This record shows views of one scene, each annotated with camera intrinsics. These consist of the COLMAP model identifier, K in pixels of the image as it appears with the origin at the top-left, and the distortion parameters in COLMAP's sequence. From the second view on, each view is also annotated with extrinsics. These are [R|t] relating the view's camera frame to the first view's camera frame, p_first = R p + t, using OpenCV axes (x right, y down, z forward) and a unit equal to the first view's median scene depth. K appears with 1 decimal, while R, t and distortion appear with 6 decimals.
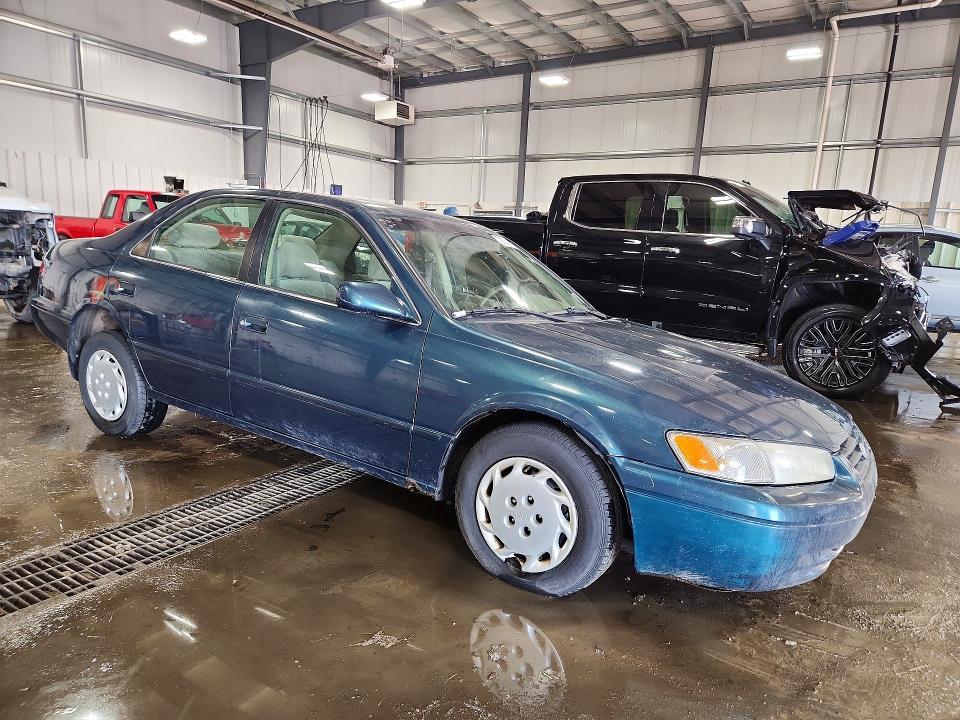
lens RADIAL K [[710.7, 0, 480.0], [0, 710.7, 360.0], [0, 0, 1]] dist [0.008045, 0.001267]
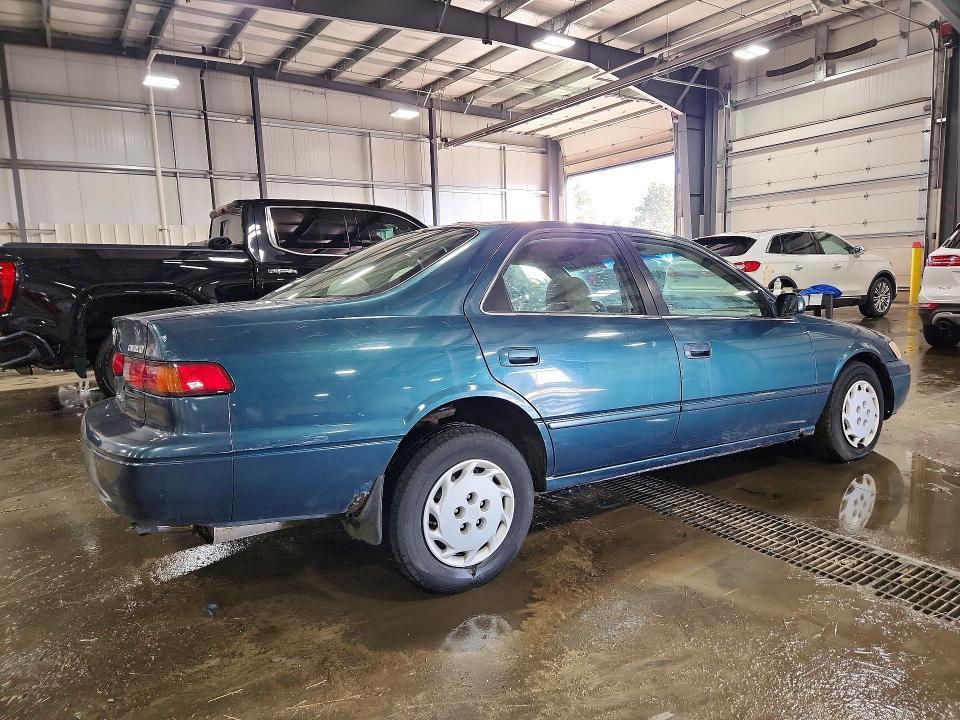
lens RADIAL K [[694.7, 0, 480.0], [0, 694.7, 360.0], [0, 0, 1]] dist [0.000242, -0.003478]
pose [[0.338567, -0.175582, 0.924415, -0.884313], [0.193849, 0.974377, 0.114075, -0.141548], [-0.920758, 0.140575, 0.363929, 0.597906]]
